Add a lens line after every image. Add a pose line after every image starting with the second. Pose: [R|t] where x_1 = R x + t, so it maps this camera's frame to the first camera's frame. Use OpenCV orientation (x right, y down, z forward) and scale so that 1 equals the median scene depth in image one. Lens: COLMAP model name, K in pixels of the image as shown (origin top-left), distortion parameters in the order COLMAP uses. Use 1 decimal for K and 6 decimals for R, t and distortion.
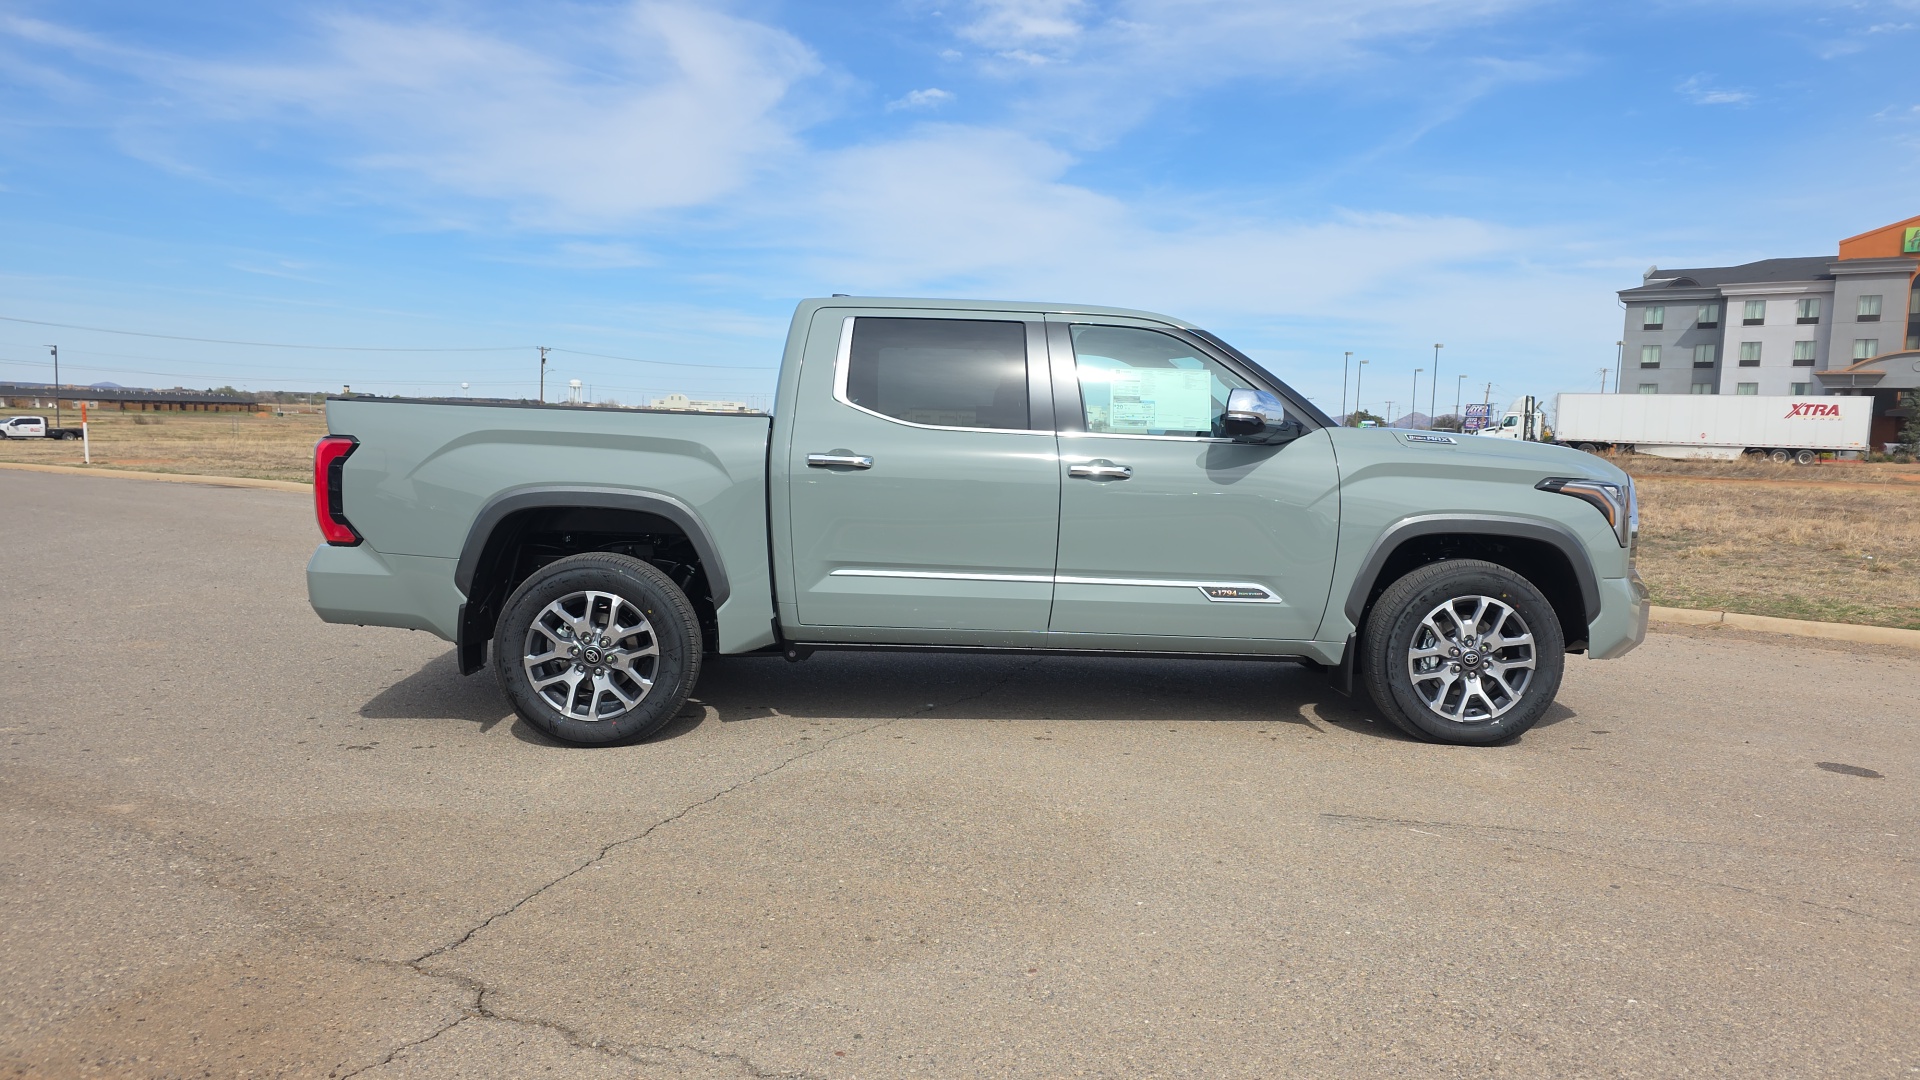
lens RADIAL K [[1313.0, 0, 1056.8], [0, 1313.0, 593.2], [0, 0, 1]] dist [0.068616, -0.065483]
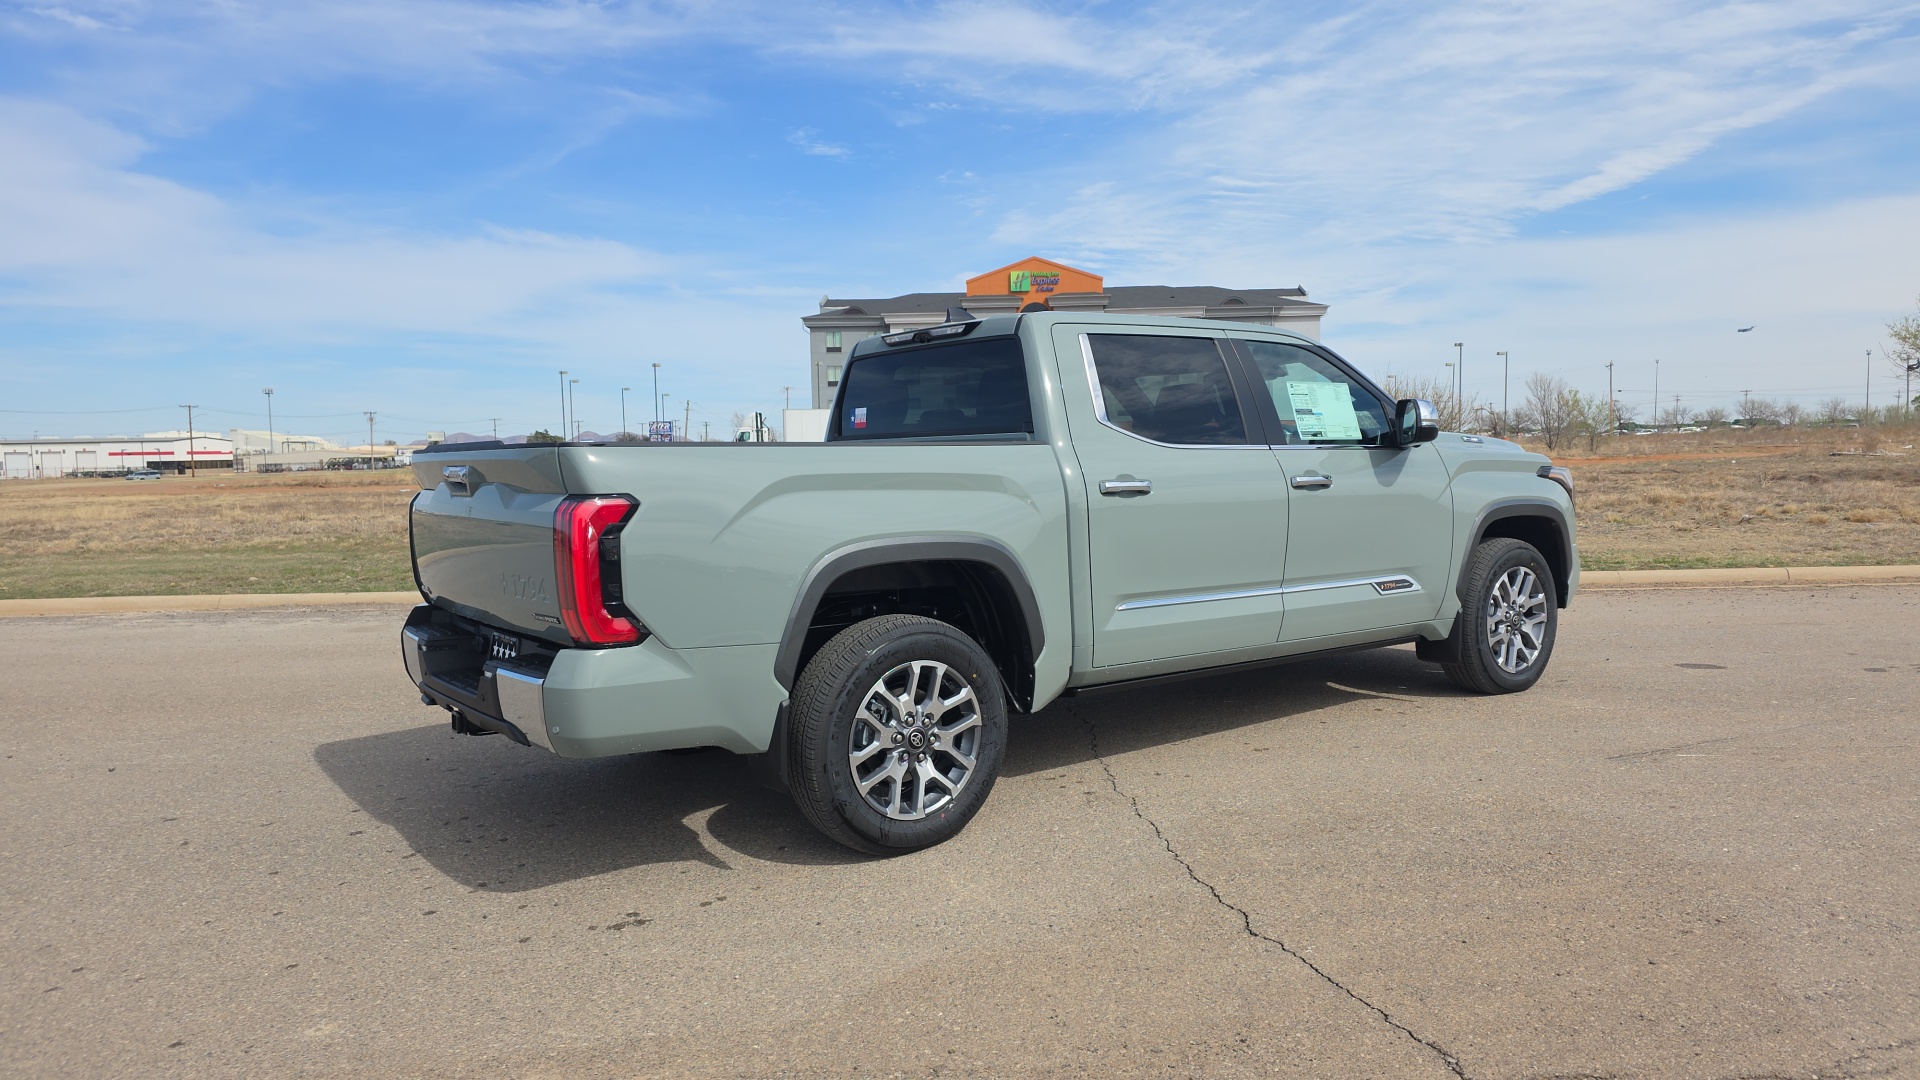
lens RADIAL K [[1305.0, 0, 973.4], [0, 1305.0, 559.3], [0, 0, 1]] dist [0.072206, -0.066104]
pose [[0.812083, -0.091080, 0.576390, -0.112334], [0.113346, 0.993552, -0.002694, -0.008374], [-0.572428, 0.067519, 0.817170, 0.043744]]
